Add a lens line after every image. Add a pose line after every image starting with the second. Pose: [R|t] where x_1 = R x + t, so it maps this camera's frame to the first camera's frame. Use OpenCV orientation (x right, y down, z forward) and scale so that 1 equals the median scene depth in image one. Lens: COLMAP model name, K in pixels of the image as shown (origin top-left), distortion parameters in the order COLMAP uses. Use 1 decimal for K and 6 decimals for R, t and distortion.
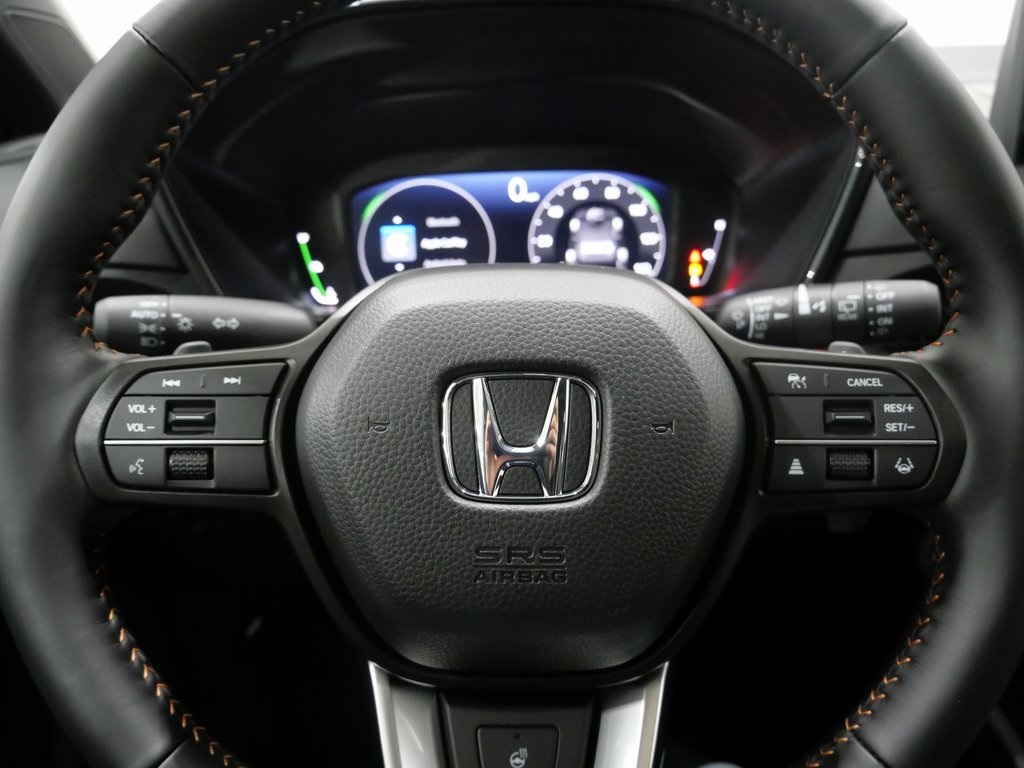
lens RADIAL K [[718.4, 0, 508.7], [0, 718.4, 378.7], [0, 0, 1]] dist [-0.038235, -0.000040]
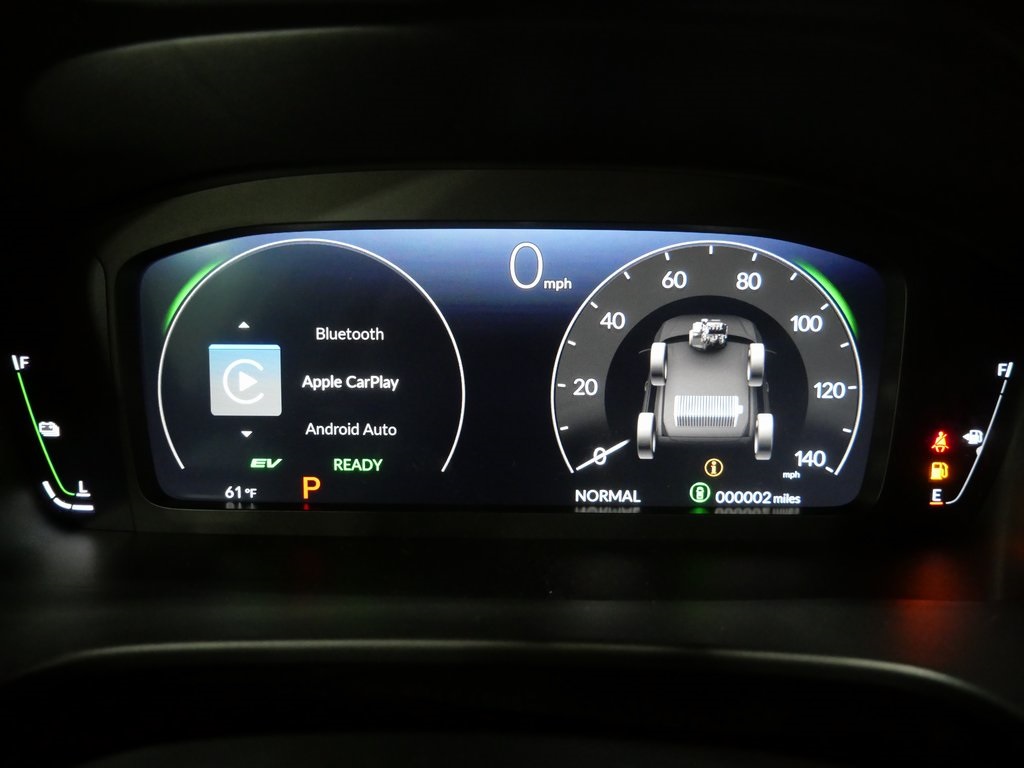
lens RADIAL K [[887.3, 0, 514.4], [0, 887.3, 387.3], [0, 0, 1]] dist [-0.033098, -0.000034]
pose [[0.995920, 0.052367, -0.073498, 0.046876], [-0.054181, 0.998269, -0.022900, -0.176192], [0.072171, 0.026789, 0.997032, 0.462851]]
